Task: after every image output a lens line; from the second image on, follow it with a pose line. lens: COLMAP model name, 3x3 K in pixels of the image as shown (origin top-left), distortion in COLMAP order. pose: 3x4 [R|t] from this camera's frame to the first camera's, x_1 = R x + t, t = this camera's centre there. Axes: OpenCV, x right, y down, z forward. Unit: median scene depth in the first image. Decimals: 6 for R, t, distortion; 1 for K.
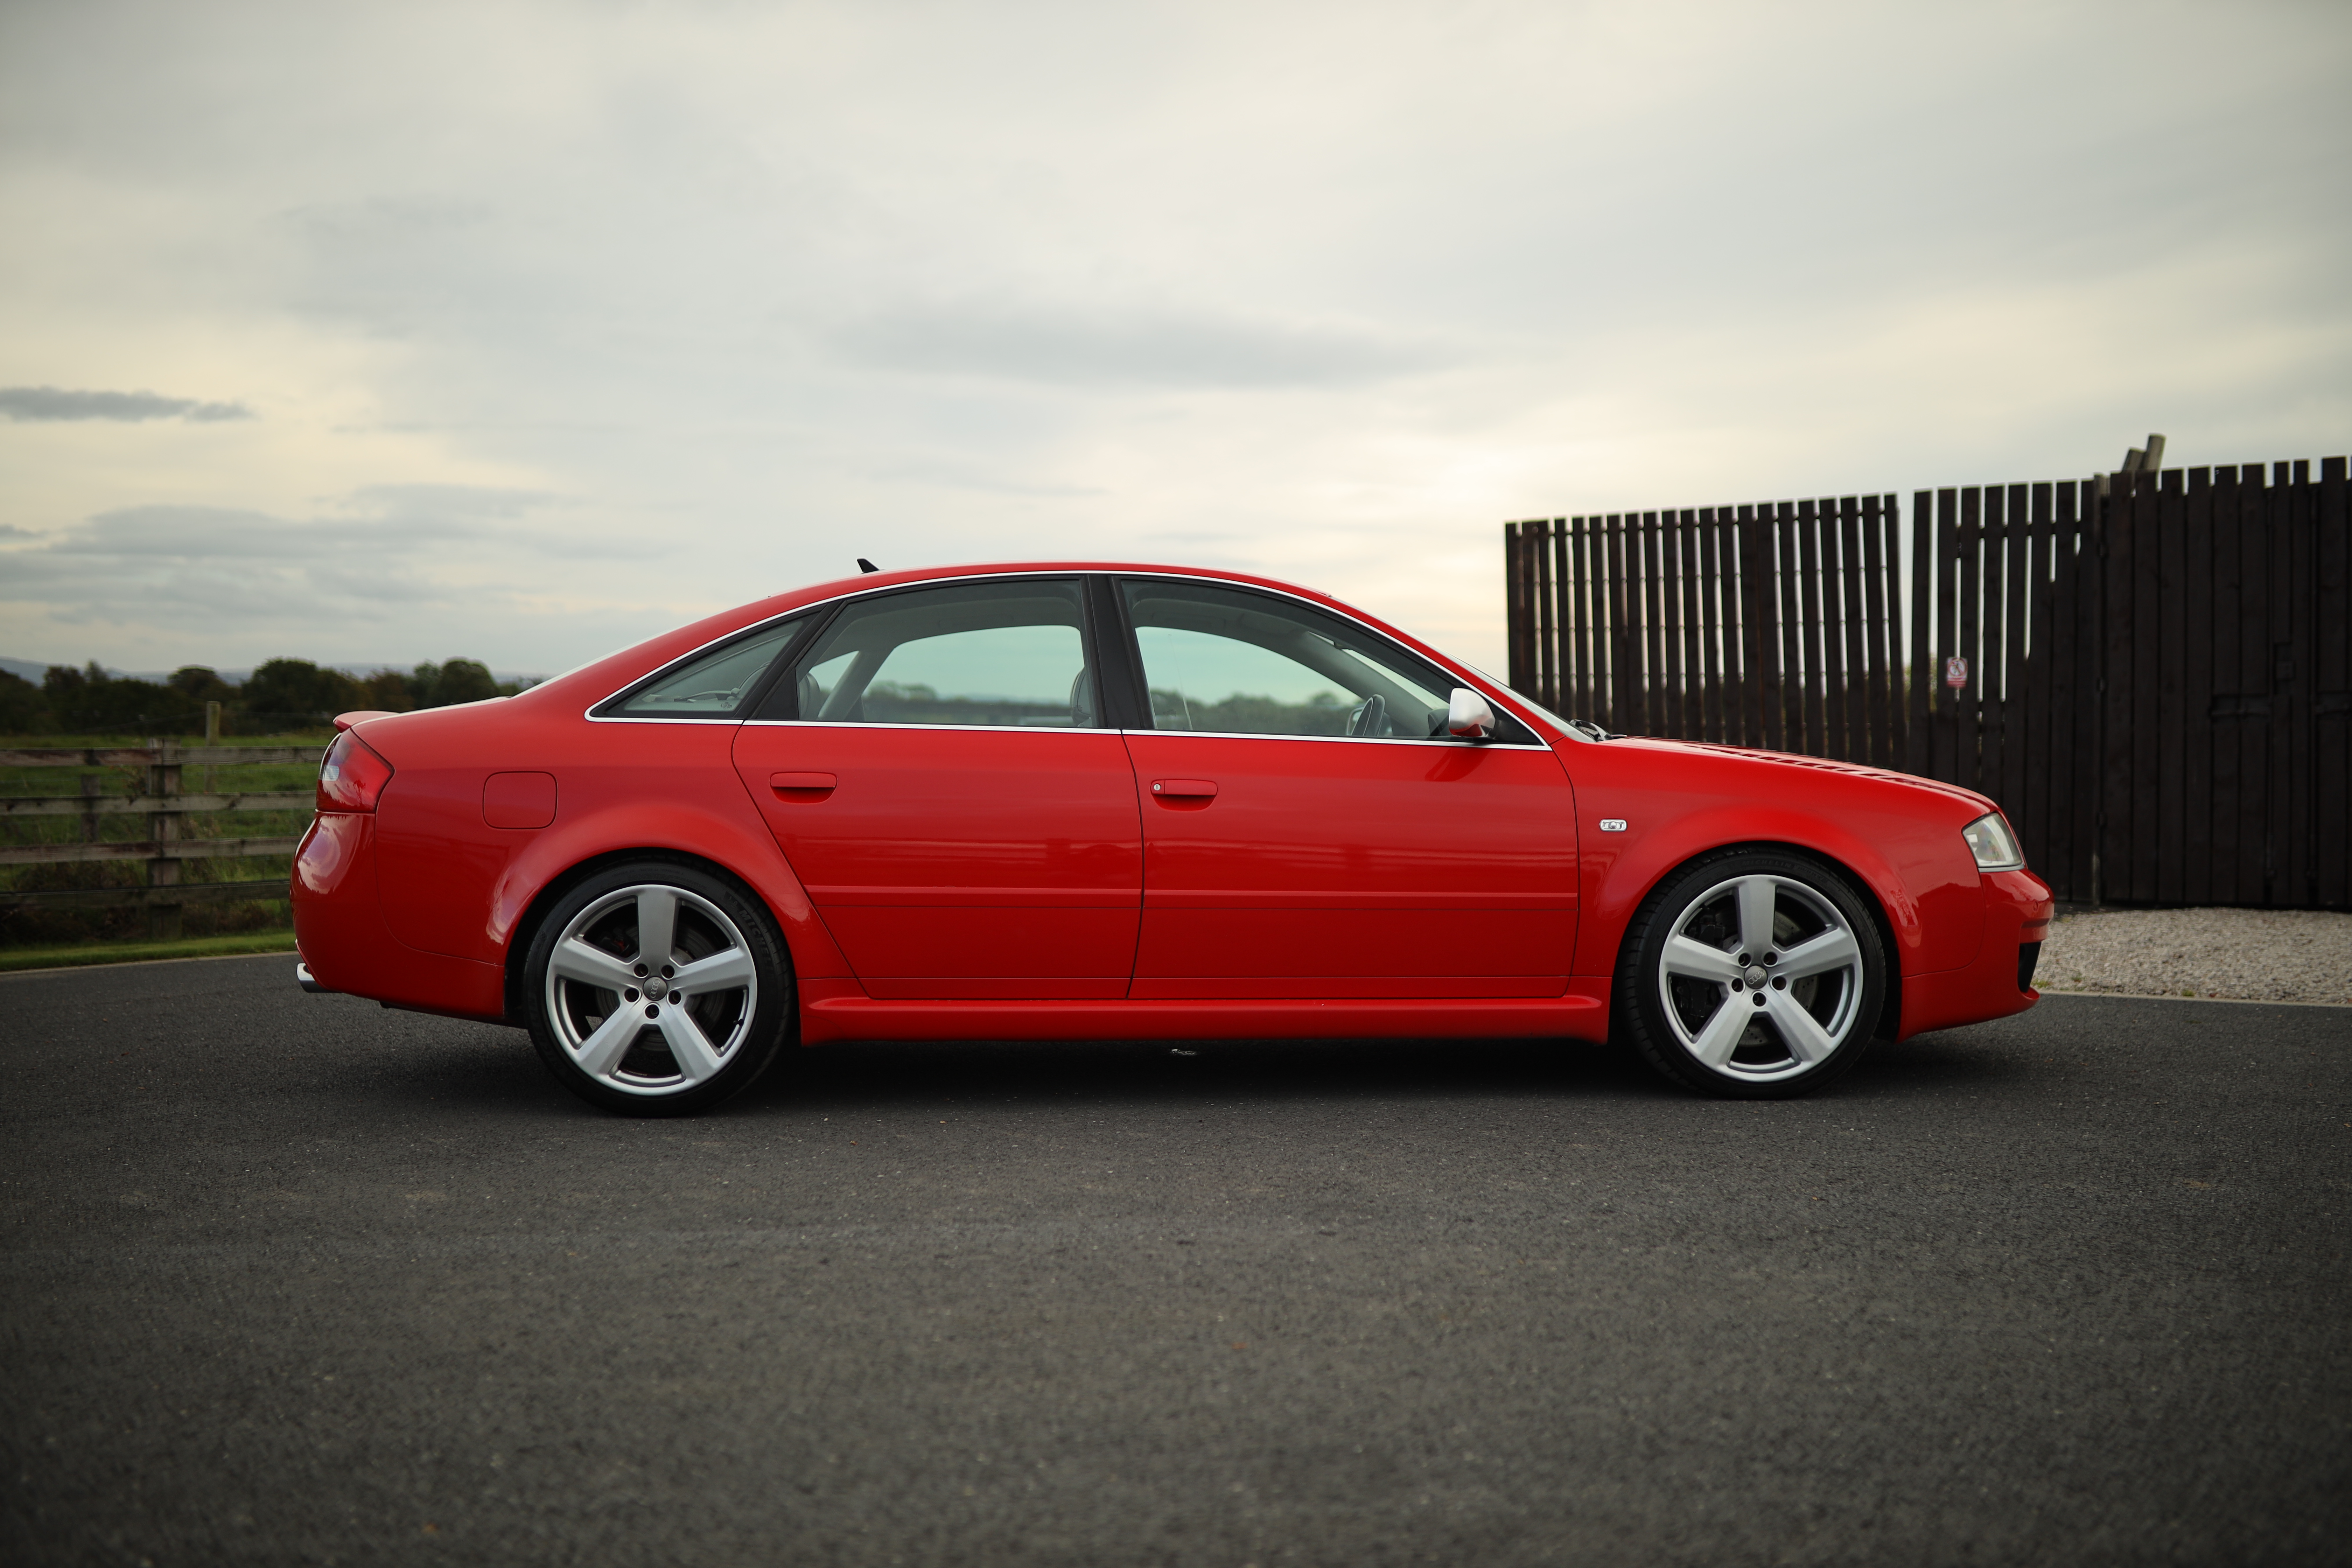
lens RADIAL K [[2235.9, 0, 1183.3], [0, 2235.9, 779.6], [0, 0, 1]] dist [-0.064166, 0.098542]
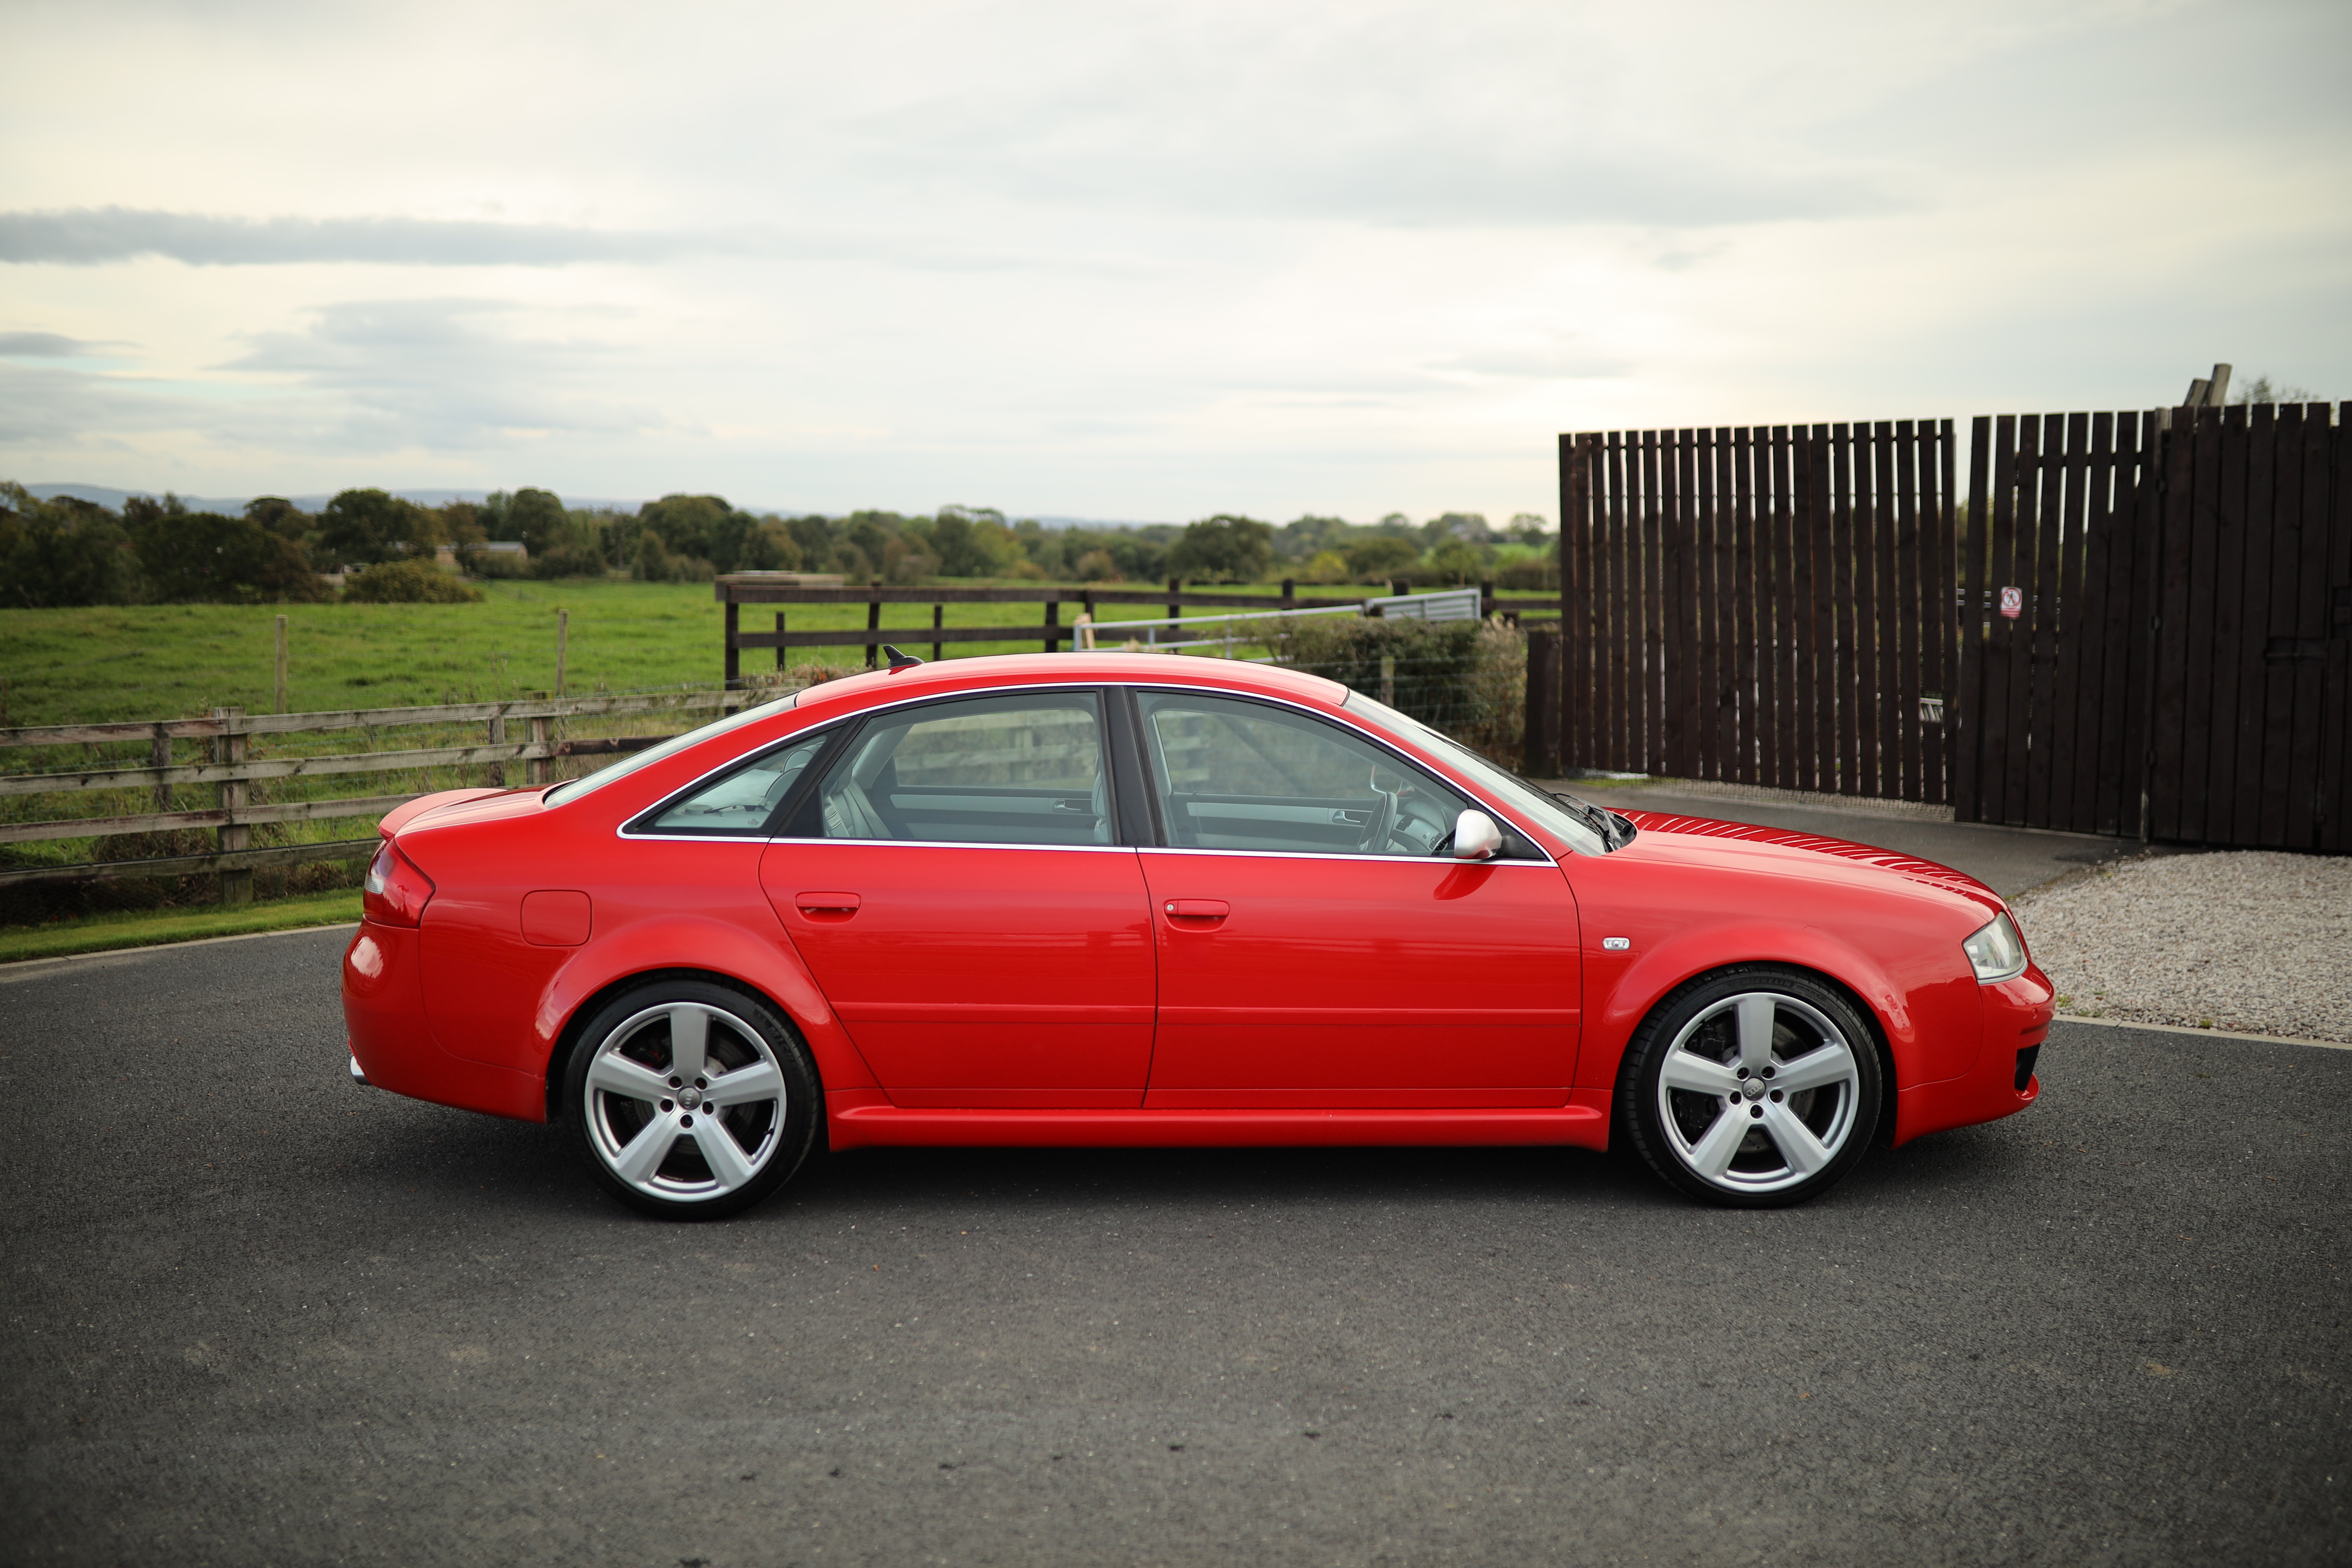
lens RADIAL K [[2235.9, 0, 1183.3], [0, 2235.9, 779.6], [0, 0, 1]] dist [-0.064166, 0.098542]
pose [[0.999496, 0.000292, -0.031755, 0.026833], [0.002260, 0.996767, 0.080317, -0.137002], [0.031676, -0.080348, 0.996263, -0.018790]]
